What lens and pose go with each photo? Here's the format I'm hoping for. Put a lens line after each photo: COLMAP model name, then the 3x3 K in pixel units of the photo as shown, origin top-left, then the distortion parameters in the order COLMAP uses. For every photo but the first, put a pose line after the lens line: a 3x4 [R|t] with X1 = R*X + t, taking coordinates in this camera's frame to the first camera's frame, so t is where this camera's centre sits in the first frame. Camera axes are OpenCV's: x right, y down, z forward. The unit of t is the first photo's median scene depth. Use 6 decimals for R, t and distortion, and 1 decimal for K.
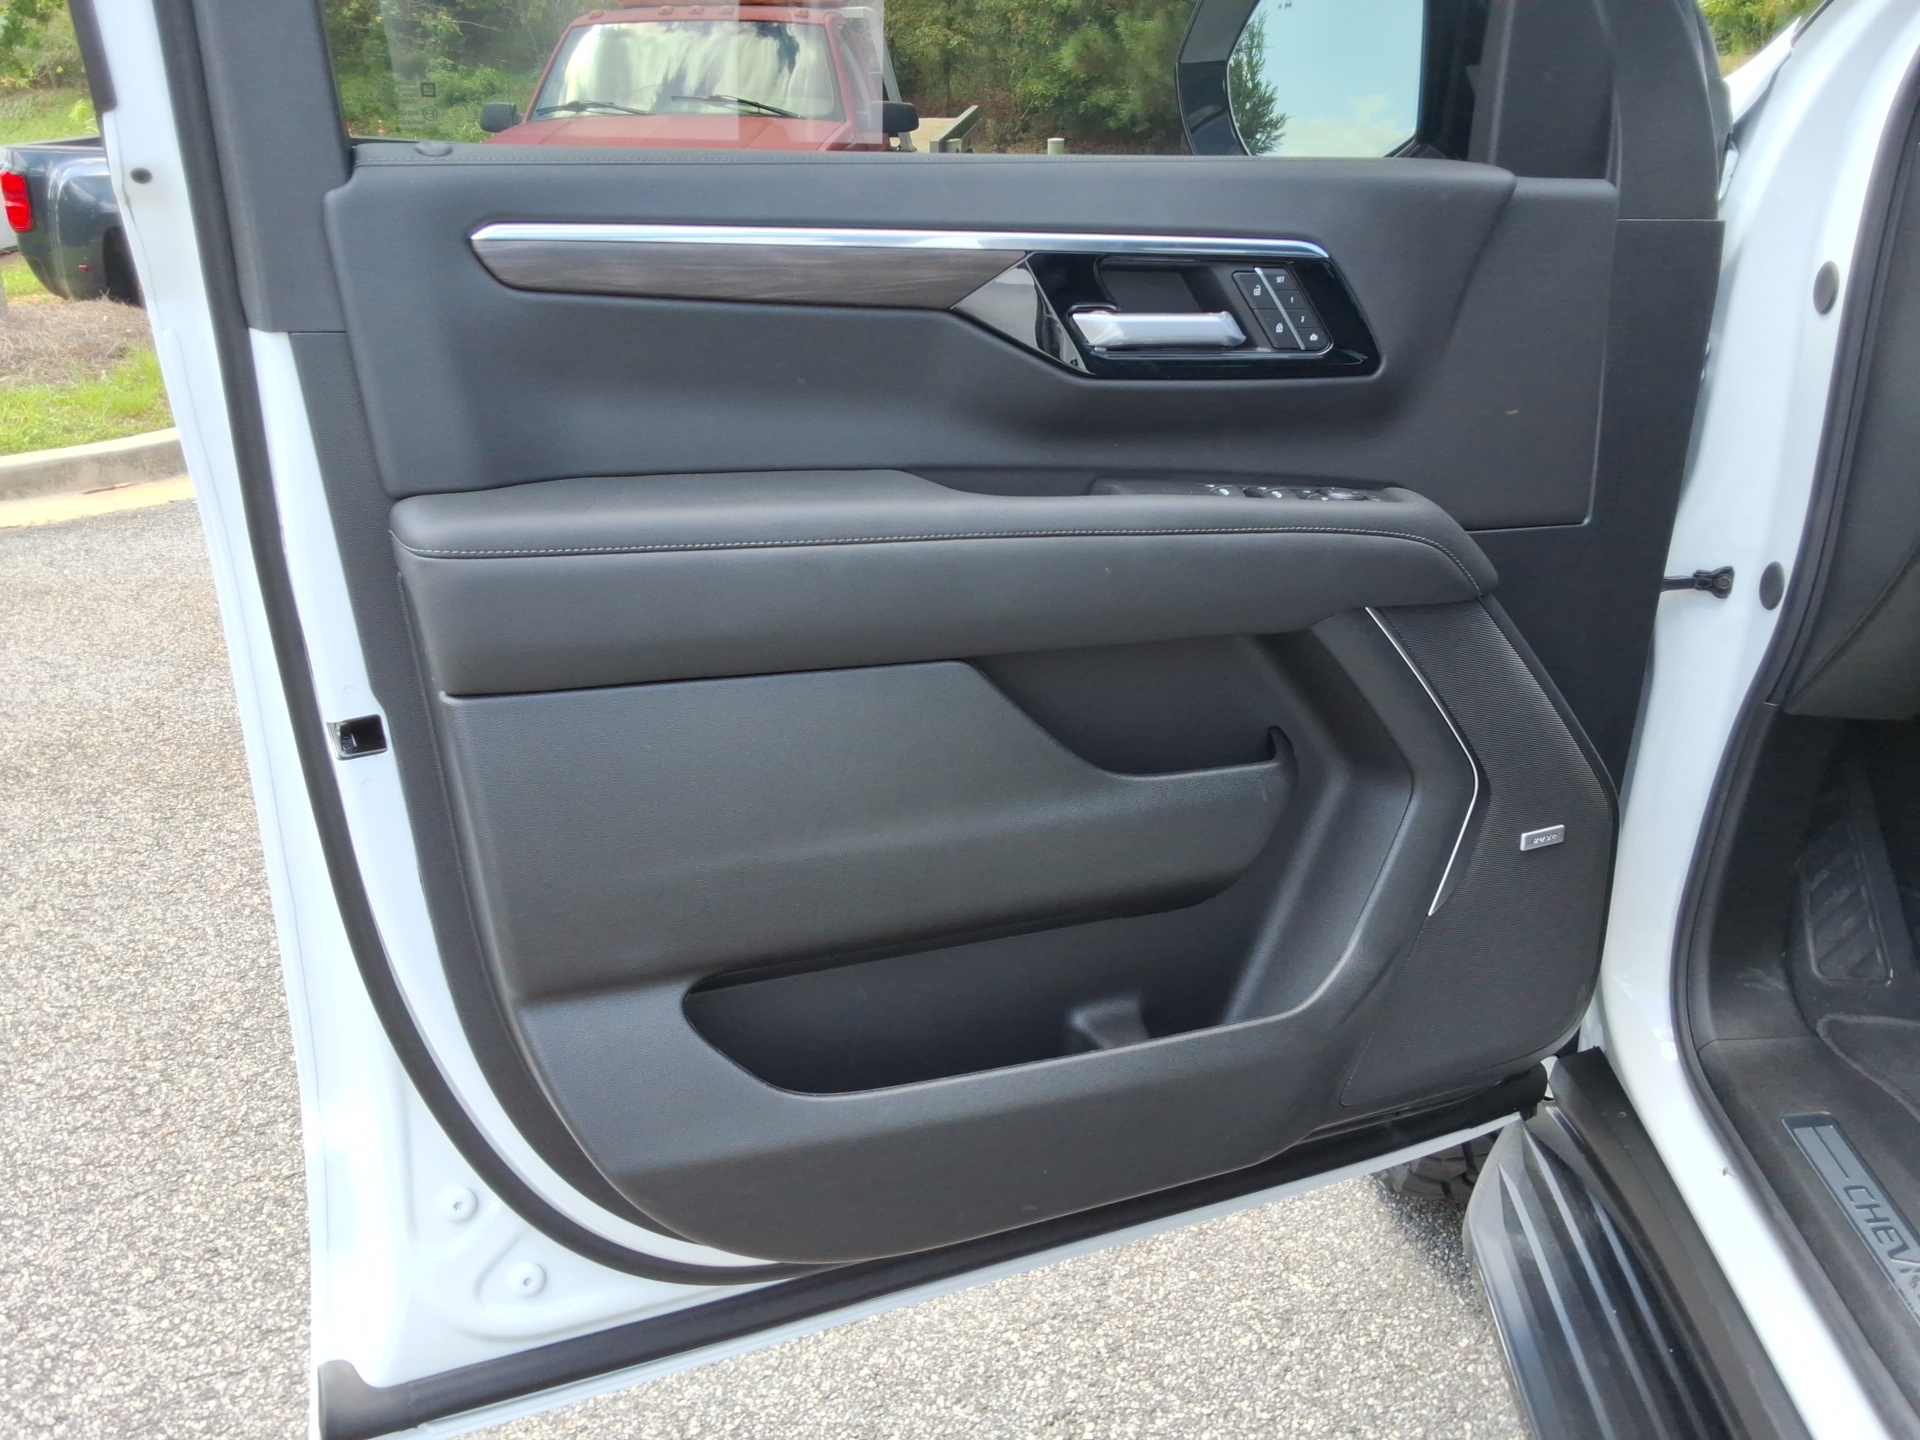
lens RADIAL K [[1540.2, 0, 956.3], [0, 1540.2, 710.4], [0, 0, 1]] dist [0.015700, 0.001302]
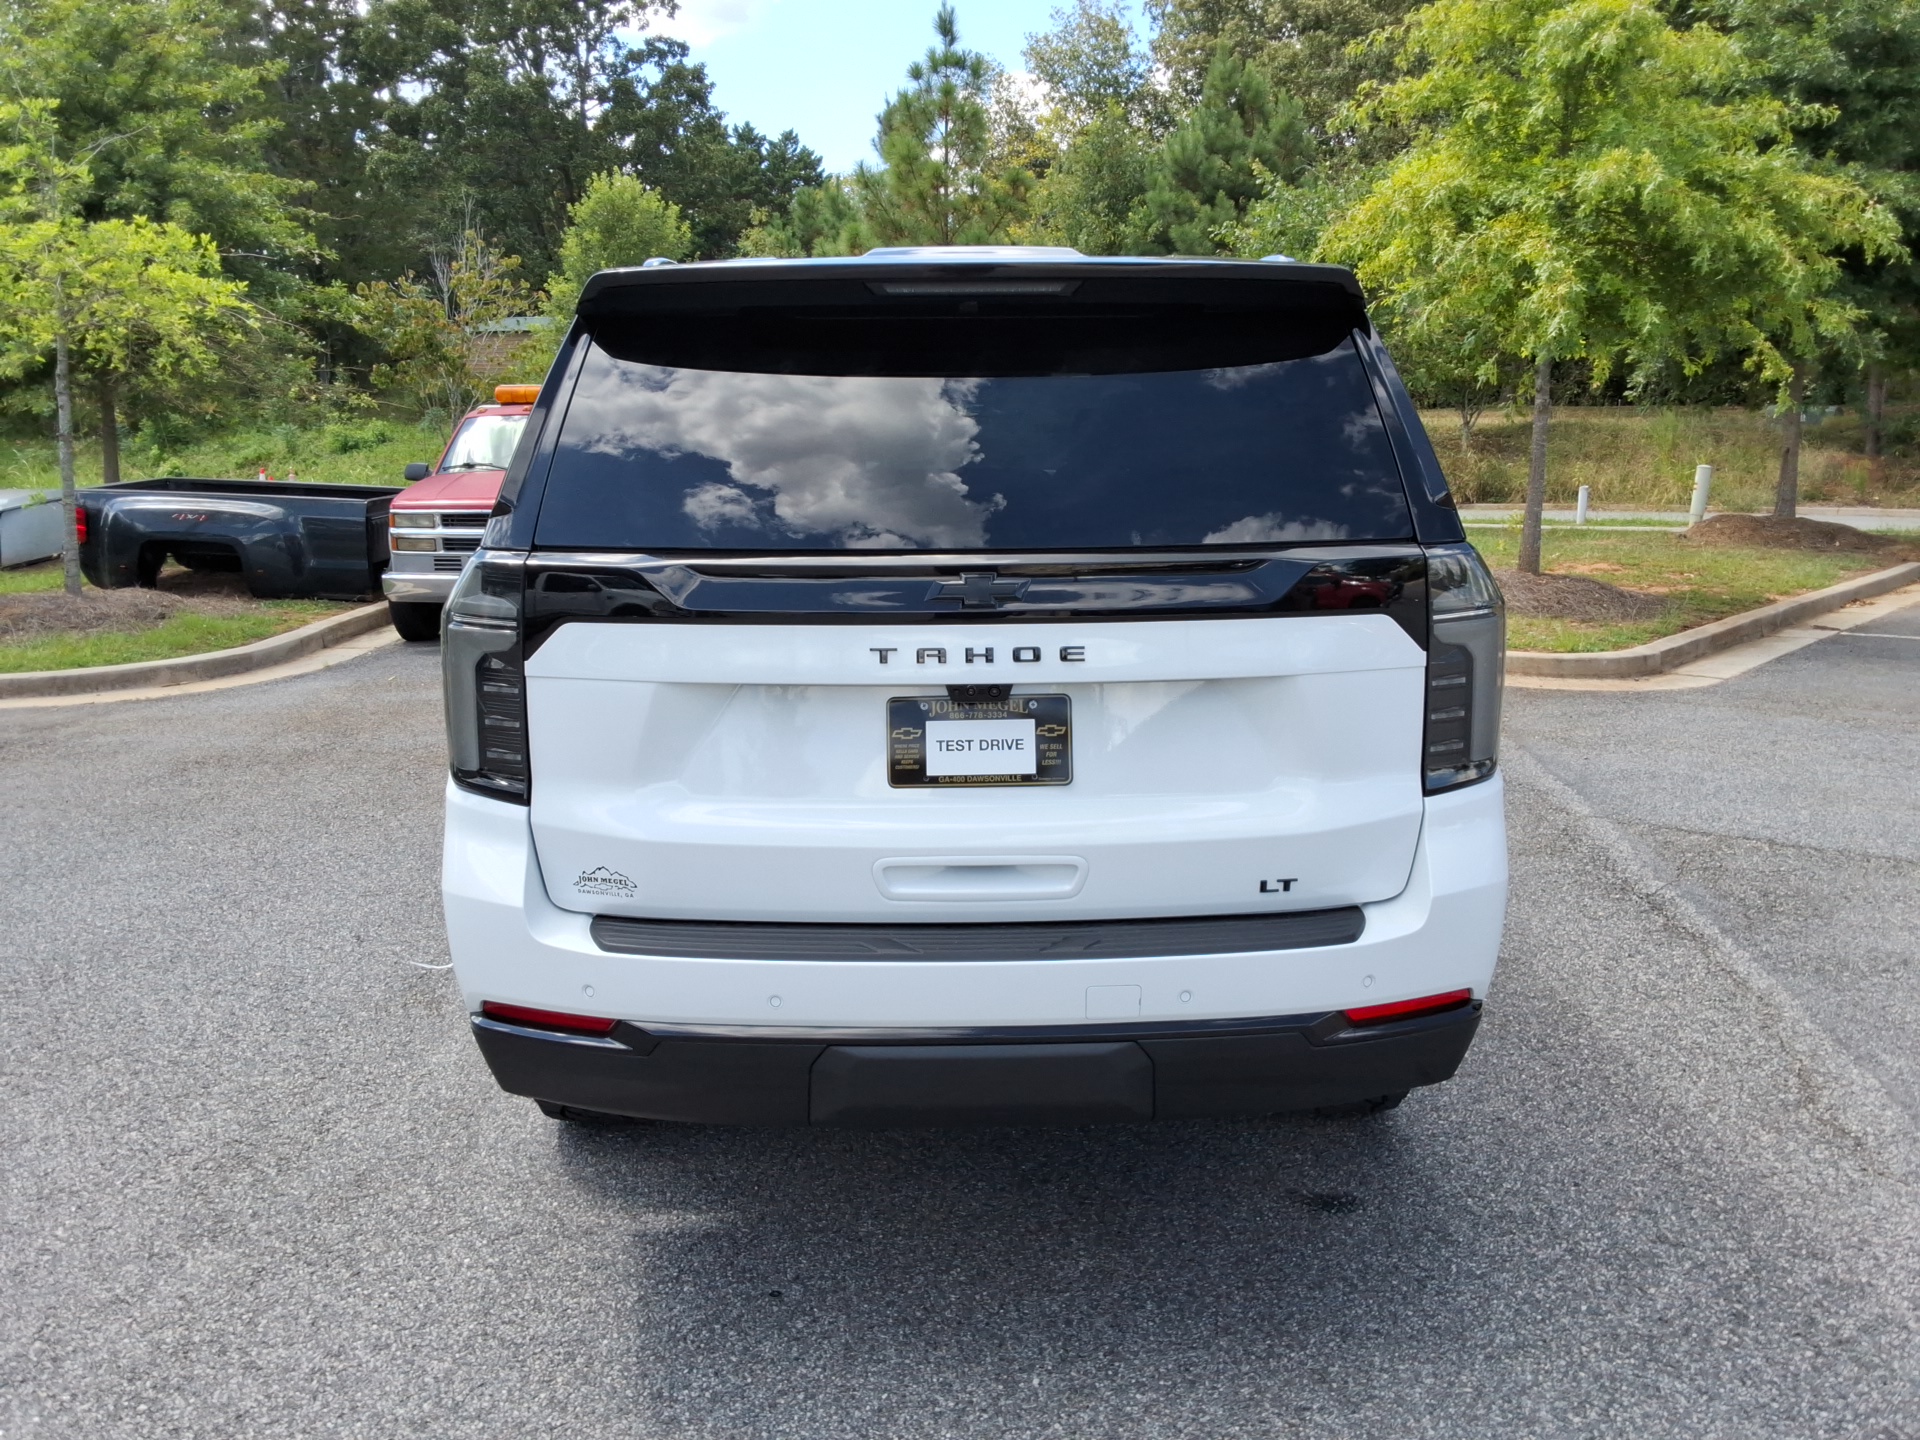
lens RADIAL K [[1556.1, 0, 970.6], [0, 1556.1, 695.5], [0, 0, 1]] dist [0.133938, -0.227195]
pose [[0.996251, -0.013761, 0.085405, 0.127942], [0.031867, 0.976217, -0.214440, 0.211226], [-0.080423, 0.216357, 0.972996, -0.586319]]
